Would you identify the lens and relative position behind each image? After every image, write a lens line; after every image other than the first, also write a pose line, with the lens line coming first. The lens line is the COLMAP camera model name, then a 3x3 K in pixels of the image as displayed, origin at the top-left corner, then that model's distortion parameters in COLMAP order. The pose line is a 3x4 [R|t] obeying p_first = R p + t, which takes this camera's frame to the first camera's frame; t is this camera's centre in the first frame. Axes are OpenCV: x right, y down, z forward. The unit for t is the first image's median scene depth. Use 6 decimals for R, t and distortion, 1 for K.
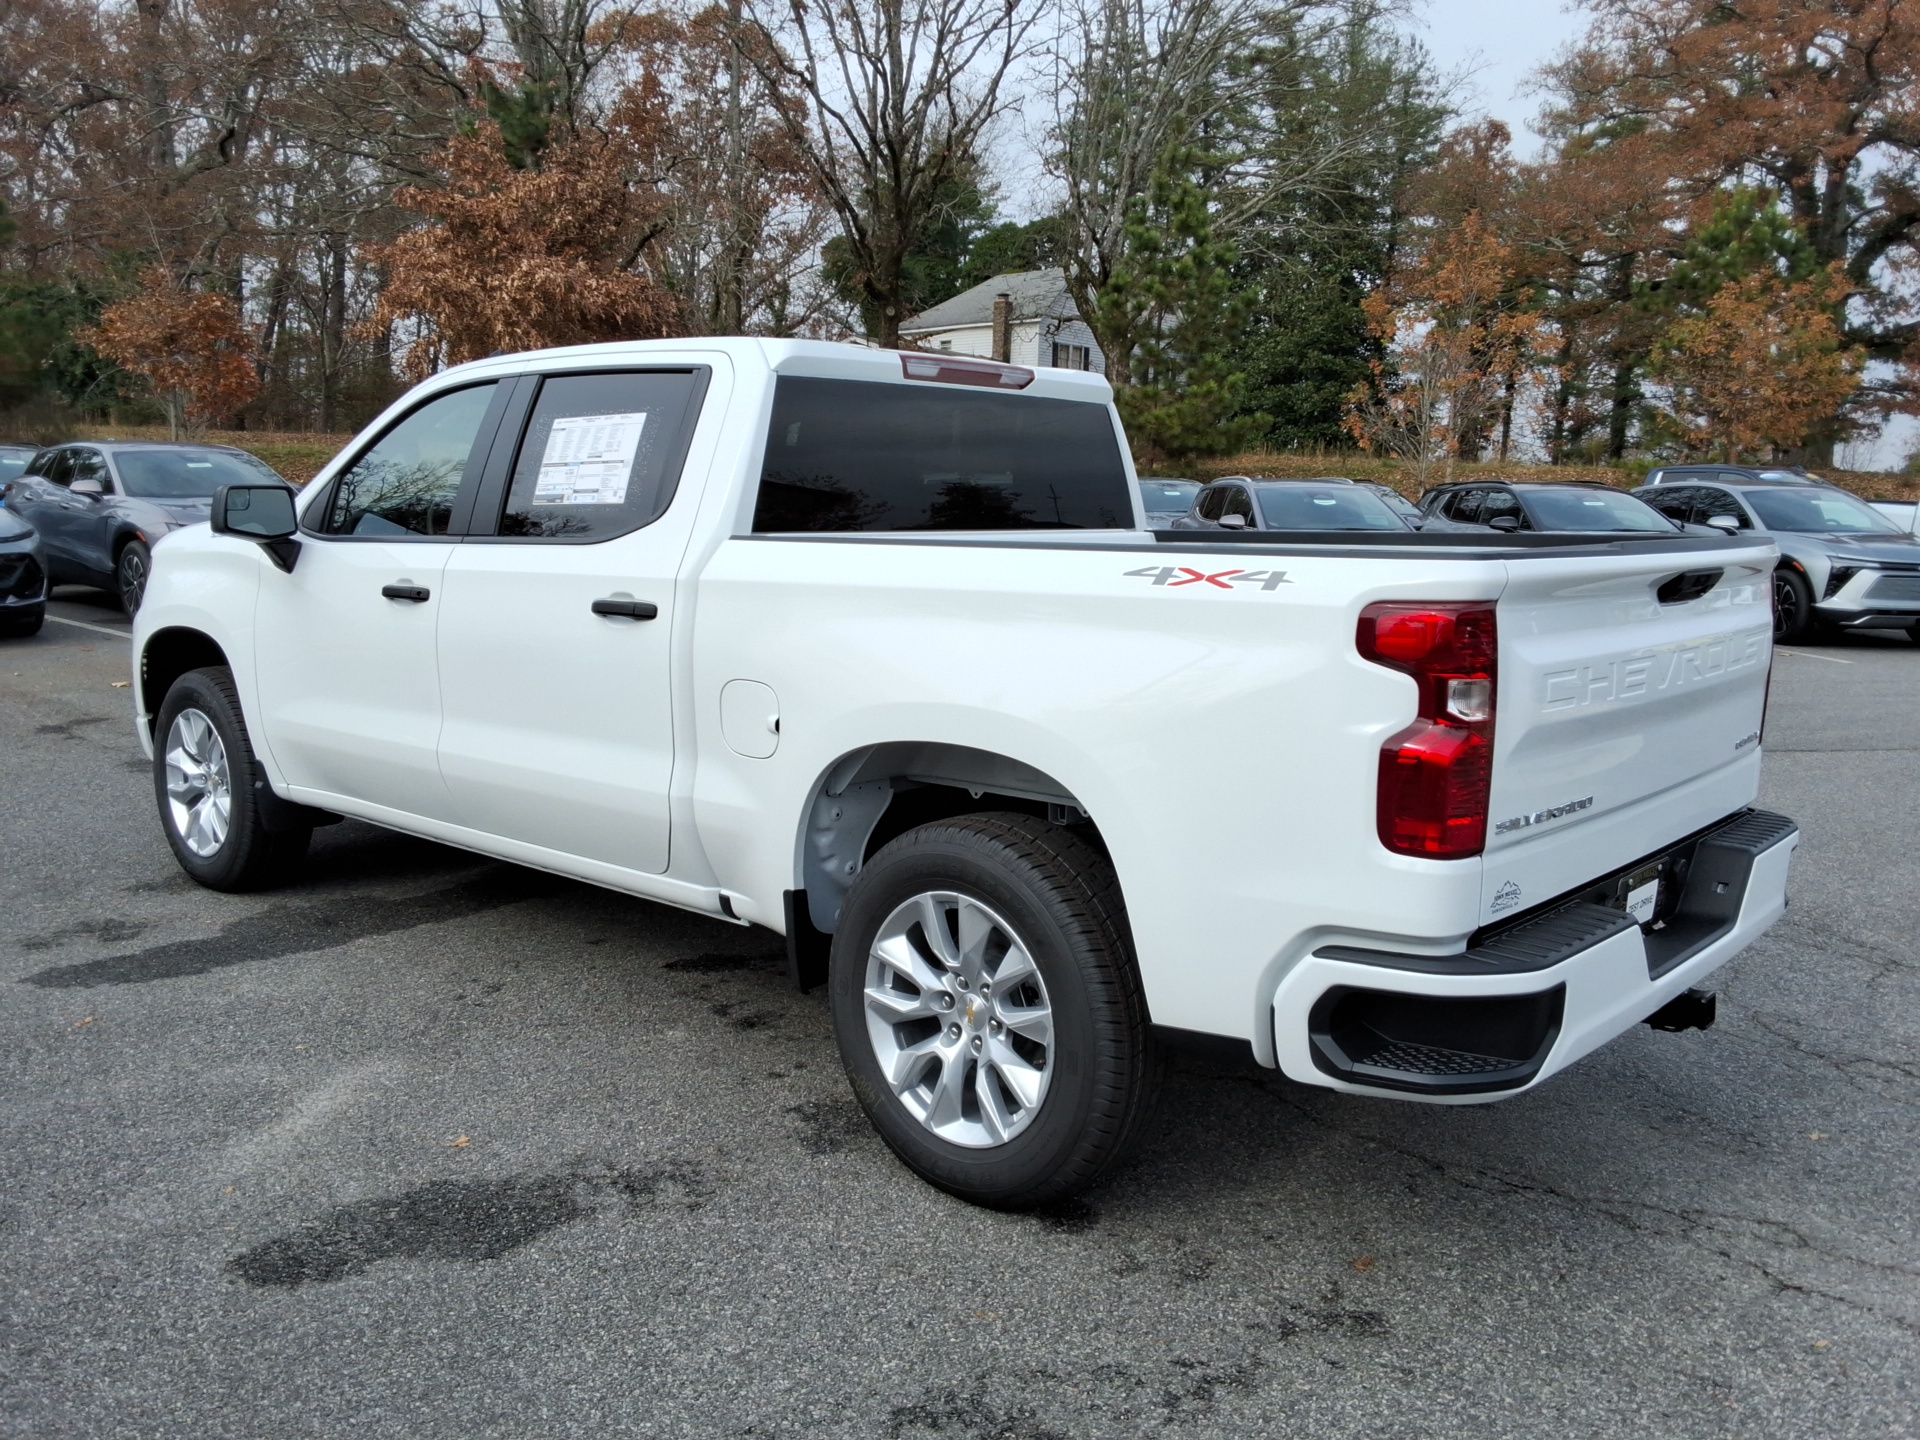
lens RADIAL K [[1548.6, 0, 982.4], [0, 1548.6, 718.8], [0, 0, 1]] dist [0.113069, -0.175048]
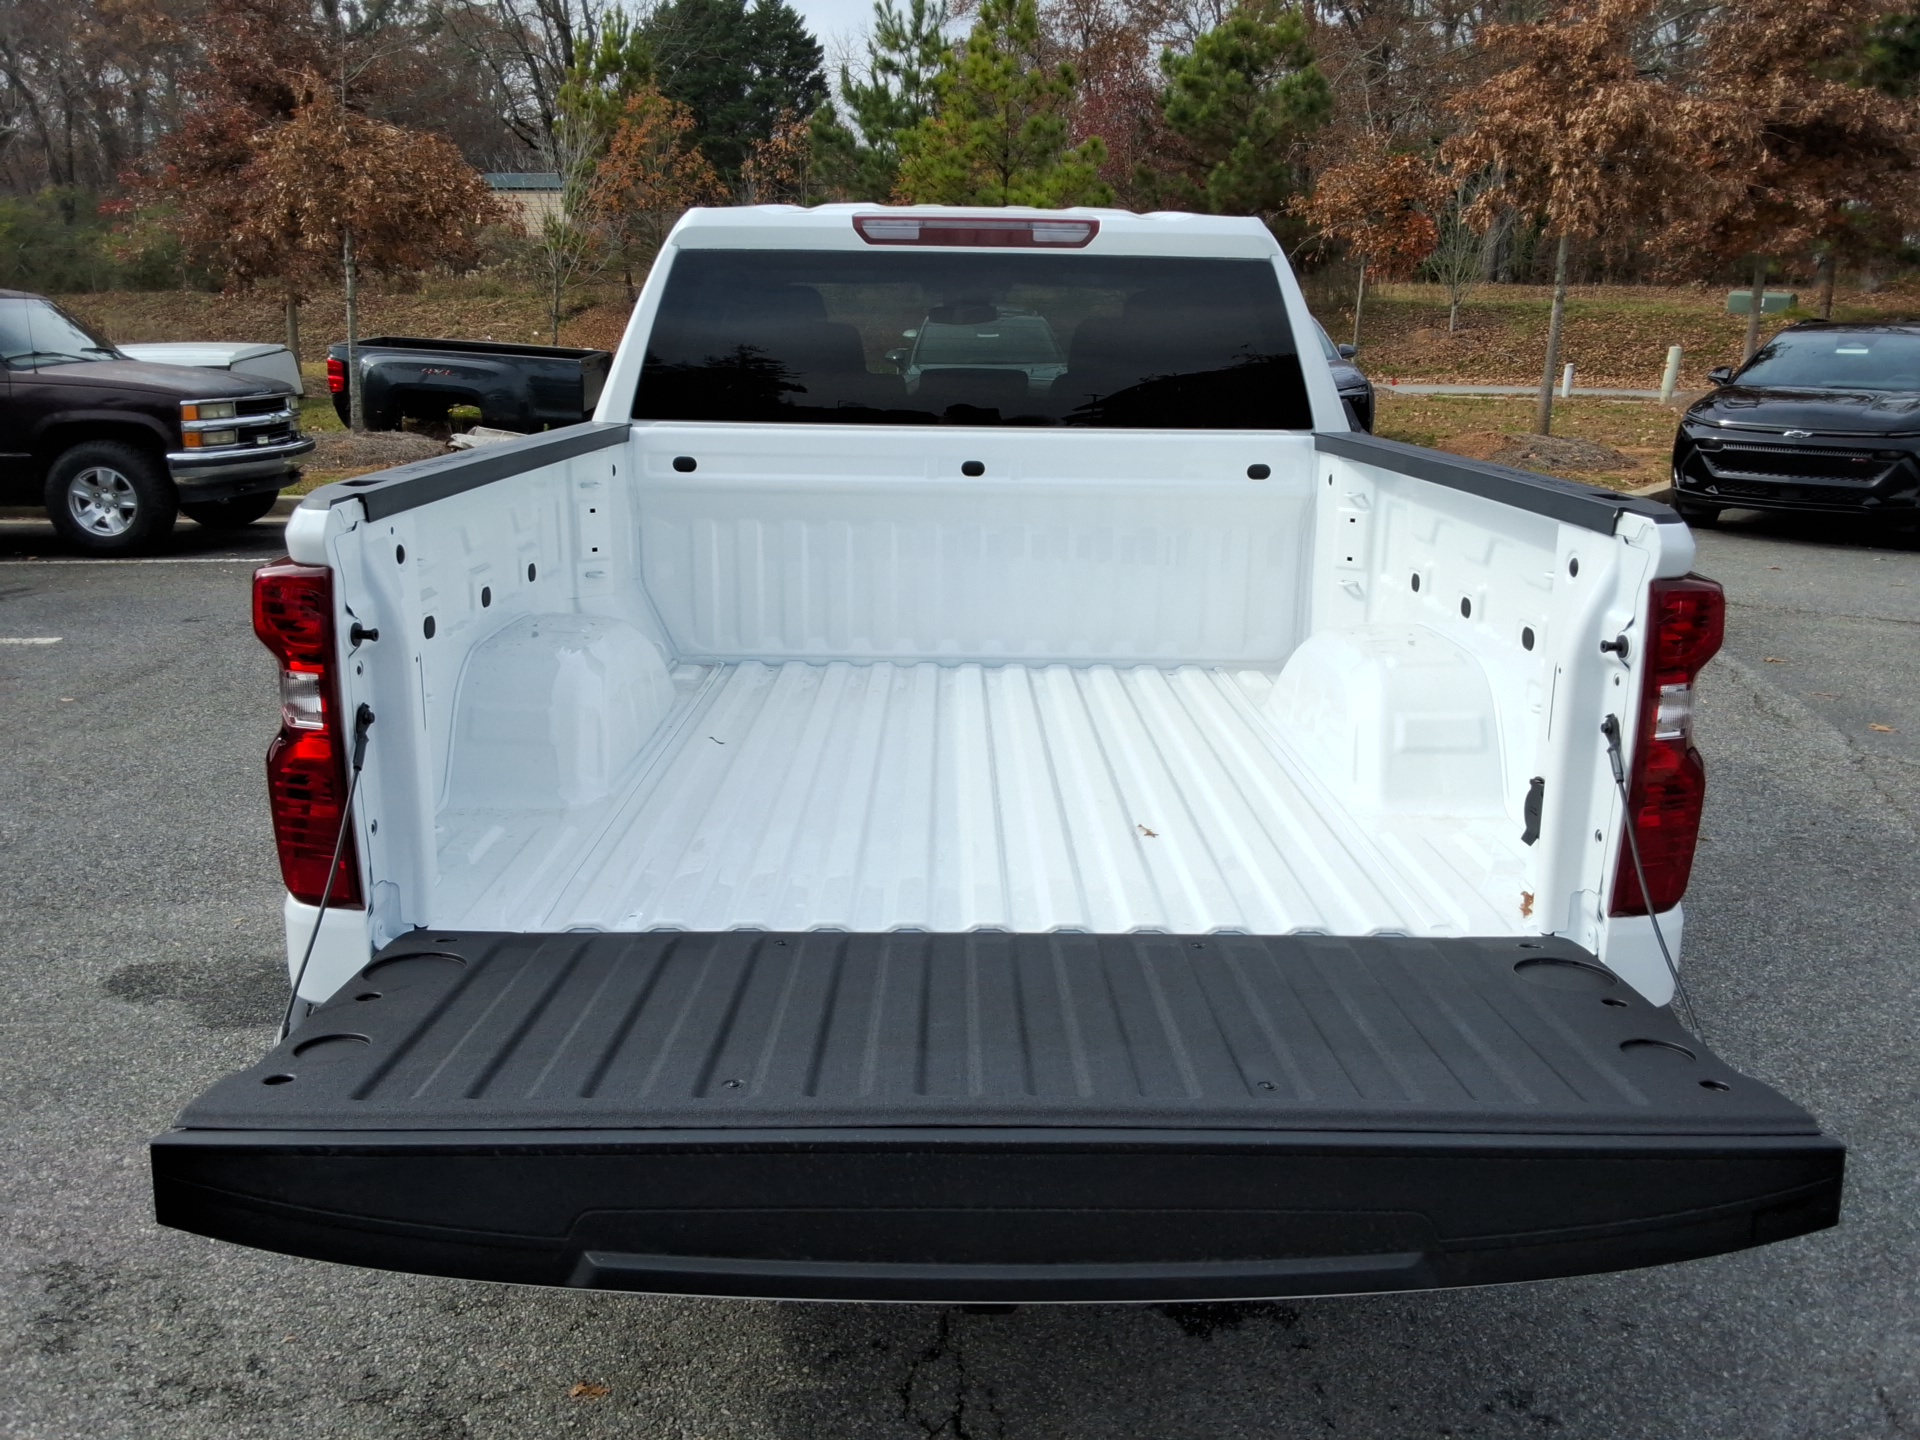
lens RADIAL K [[1548.6, 0, 968.7], [0, 1548.6, 724.1], [0, 0, 1]] dist [0.113069, -0.175048]
pose [[0.666598, 0.178733, -0.723672, 0.182675], [-0.110434, 0.983794, 0.141255, -0.024057], [0.737192, -0.014243, 0.675534, 0.126076]]
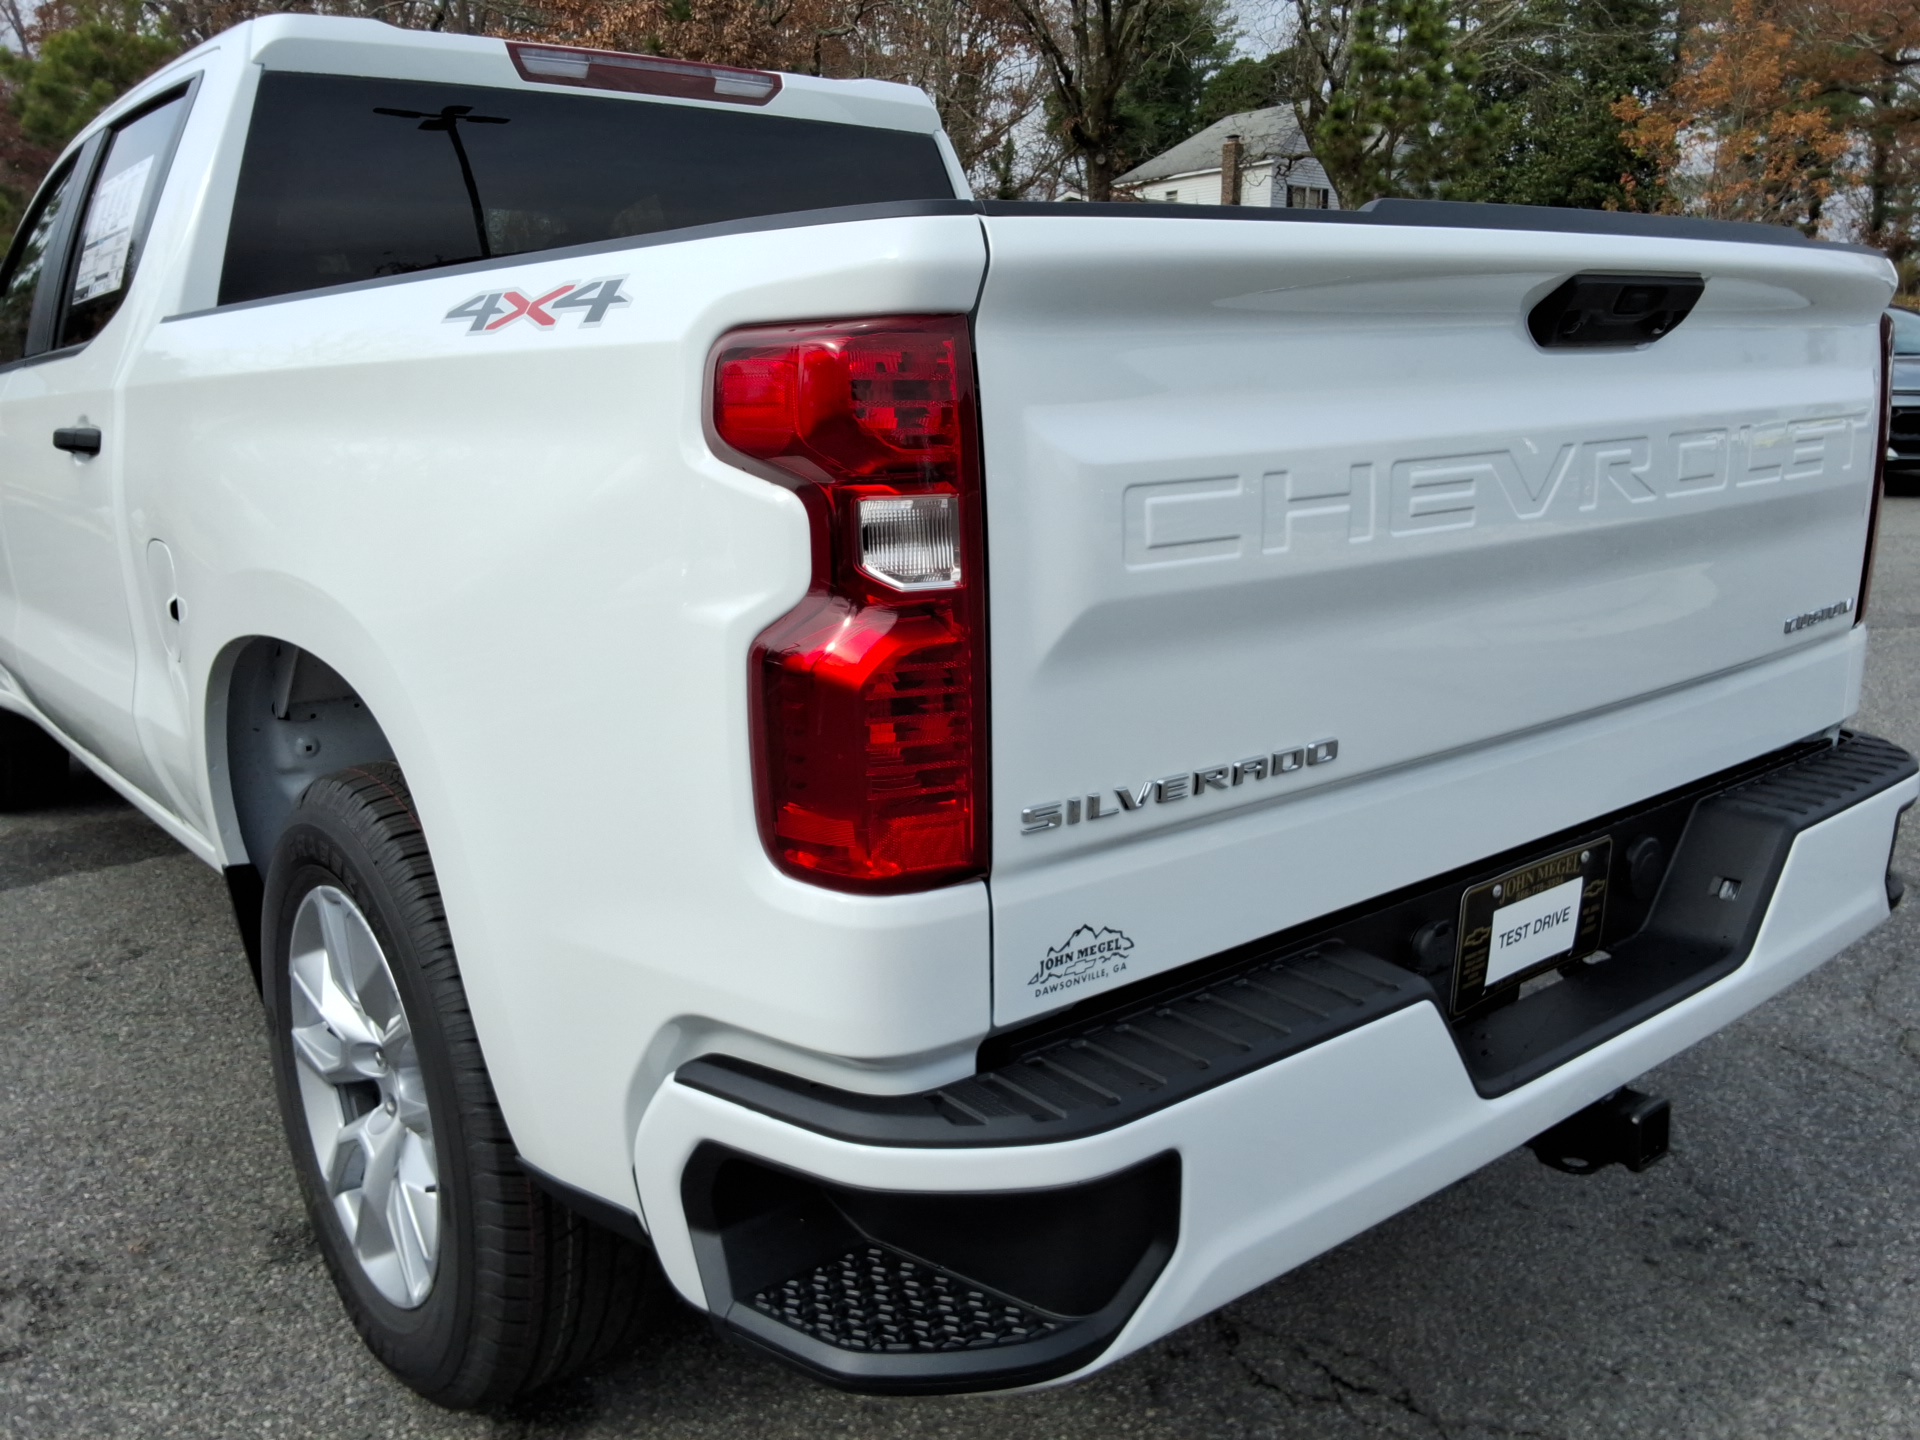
lens RADIAL K [[1548.6, 0, 983.3], [0, 1548.6, 713.1], [0, 0, 1]] dist [0.113069, -0.175048]
pose [[0.986605, -0.000157, -0.163125, 0.069909], [0.012452, 0.997155, 0.074348, 0.000634], [0.162649, -0.075383, 0.983800, 0.097638]]
